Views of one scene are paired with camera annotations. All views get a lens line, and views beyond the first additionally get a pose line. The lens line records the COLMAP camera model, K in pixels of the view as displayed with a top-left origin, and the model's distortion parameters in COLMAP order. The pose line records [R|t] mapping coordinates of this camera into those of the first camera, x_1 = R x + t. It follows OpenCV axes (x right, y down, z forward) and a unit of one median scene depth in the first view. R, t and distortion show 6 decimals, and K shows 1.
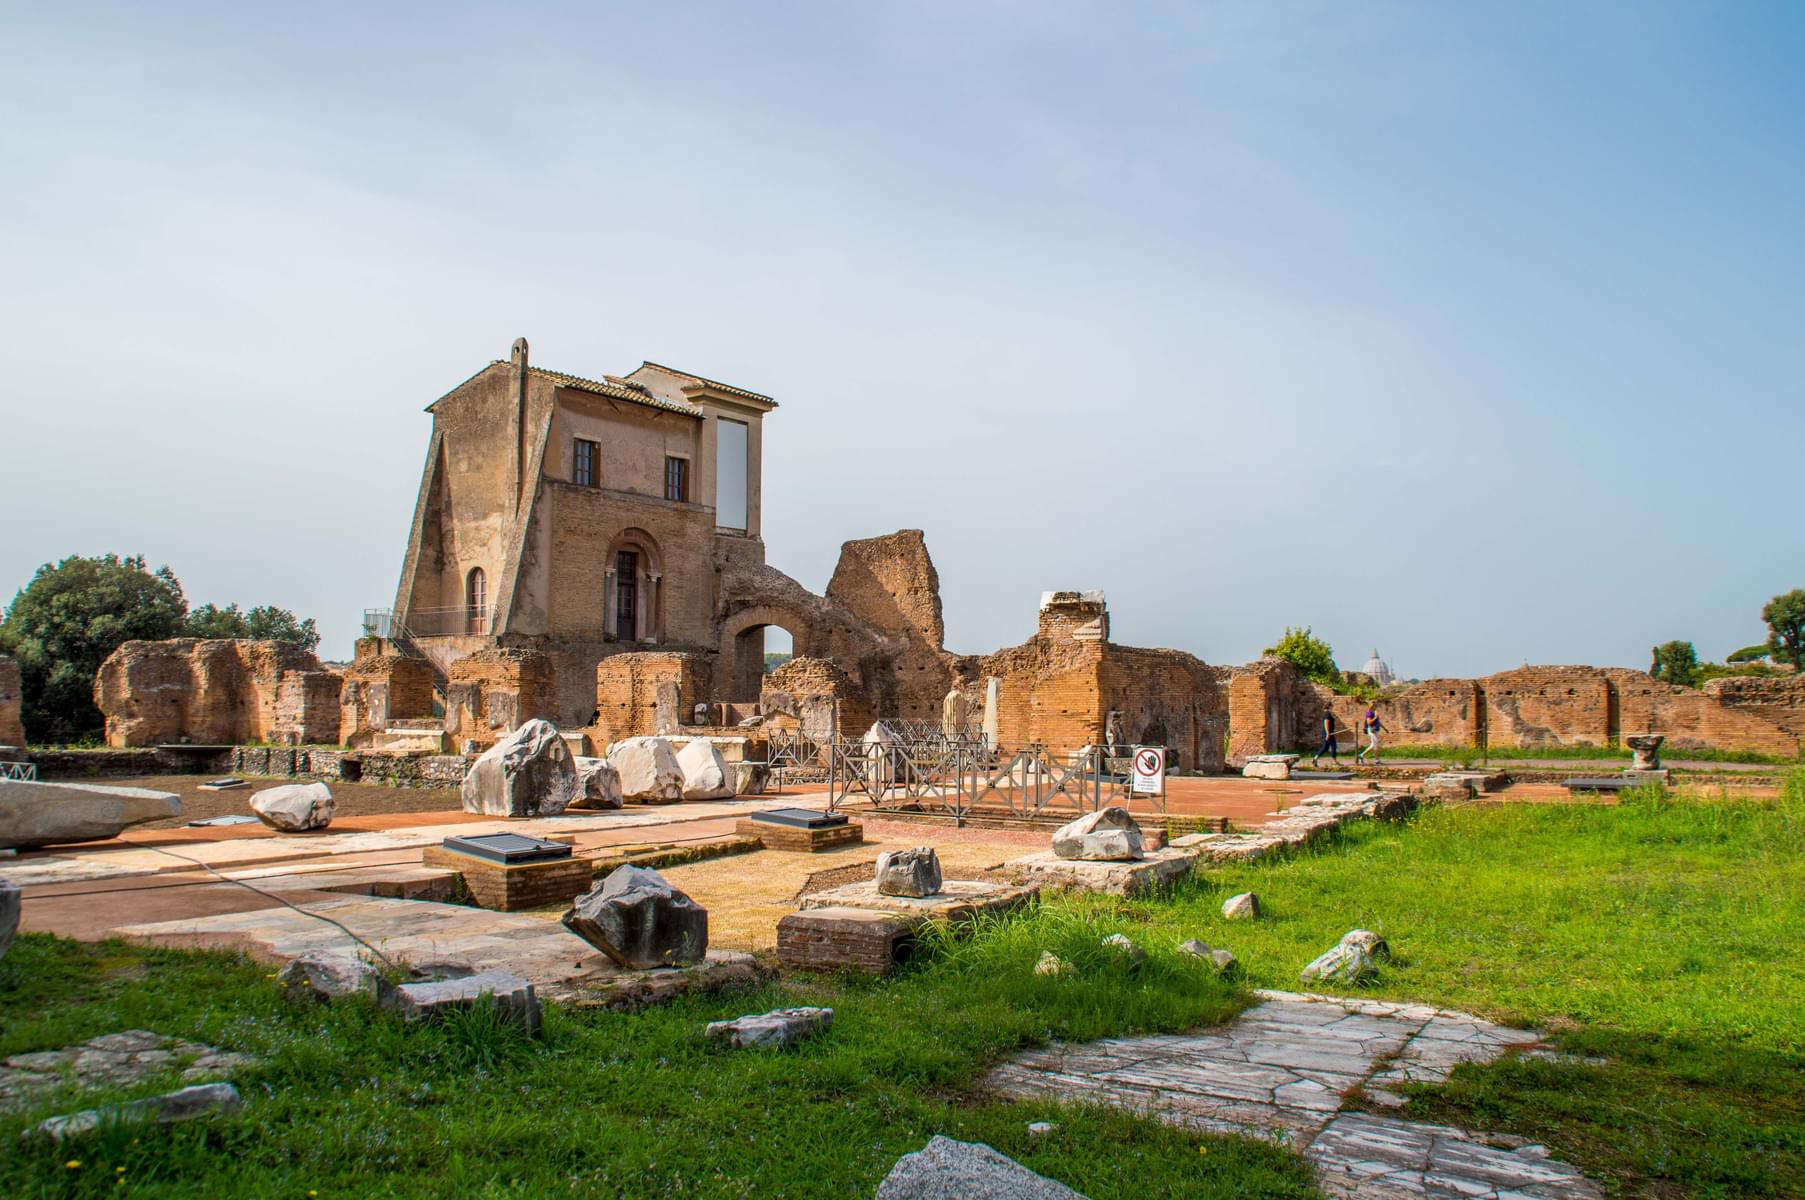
lens RADIAL K [[1550.1, 0, 902.5], [0, 1550.1, 600.0], [0, 0, 1]] dist [-0.005861, 0.002664]
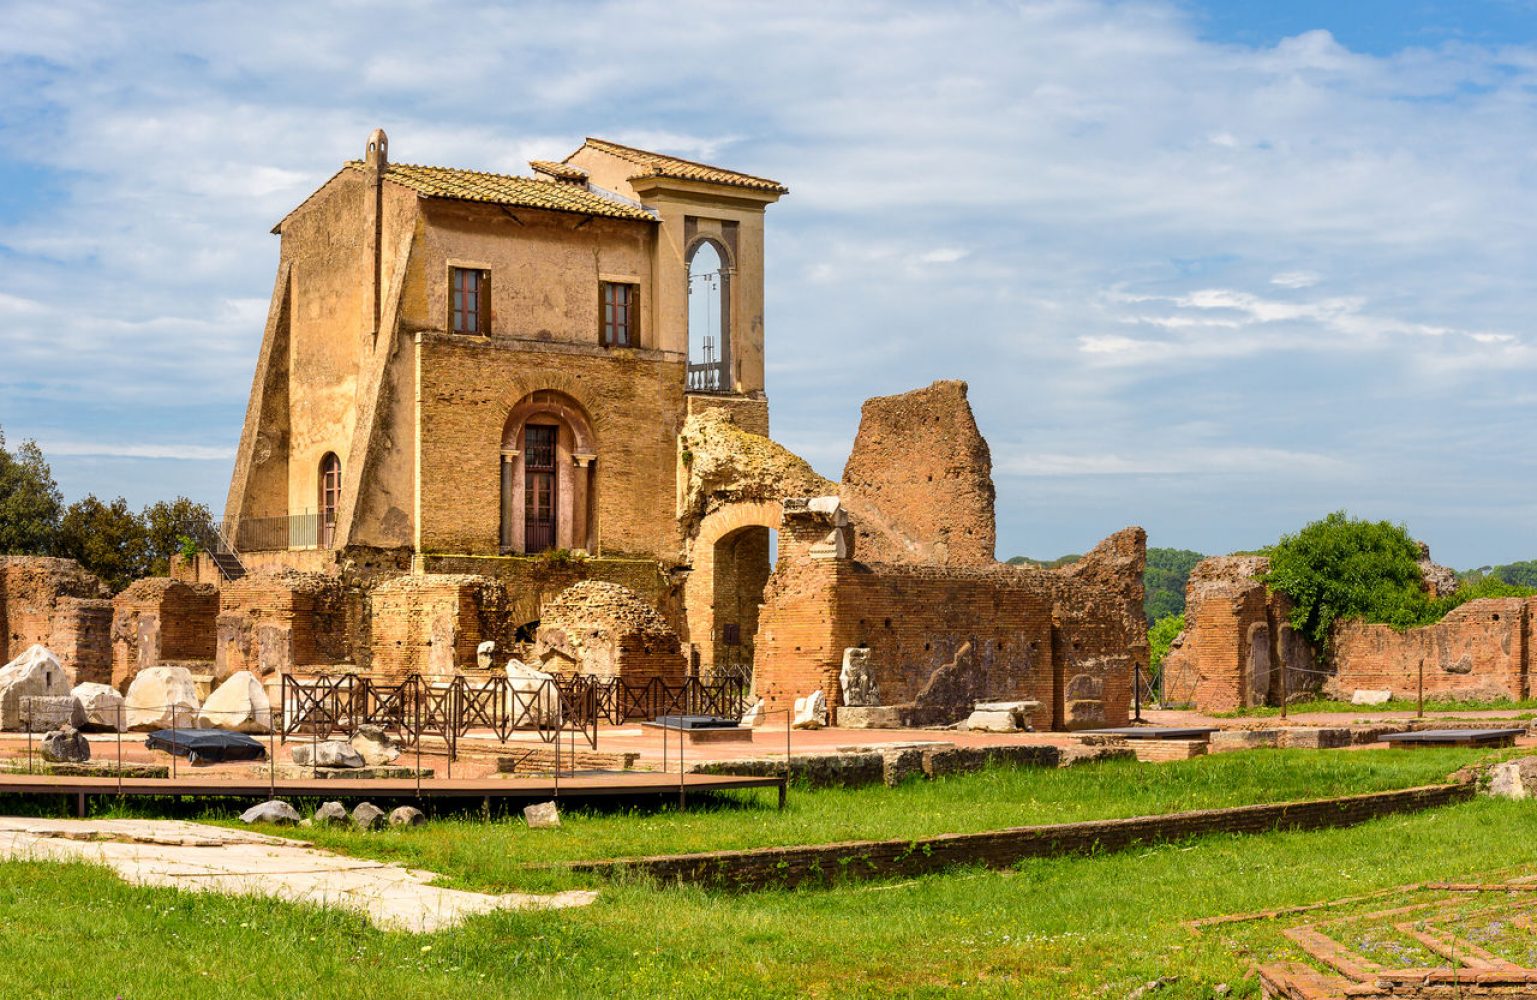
lens RADIAL K [[3051.3, 0, 769.0], [0, 3051.3, 384.2], [0, 0, 1]] dist [-0.395524, -0.226757]
pose [[0.966222, -0.025714, -0.256425, 0.274937], [0.020198, 0.999505, -0.024120, -0.014800], [0.256918, 0.018126, 0.966263, -0.287570]]
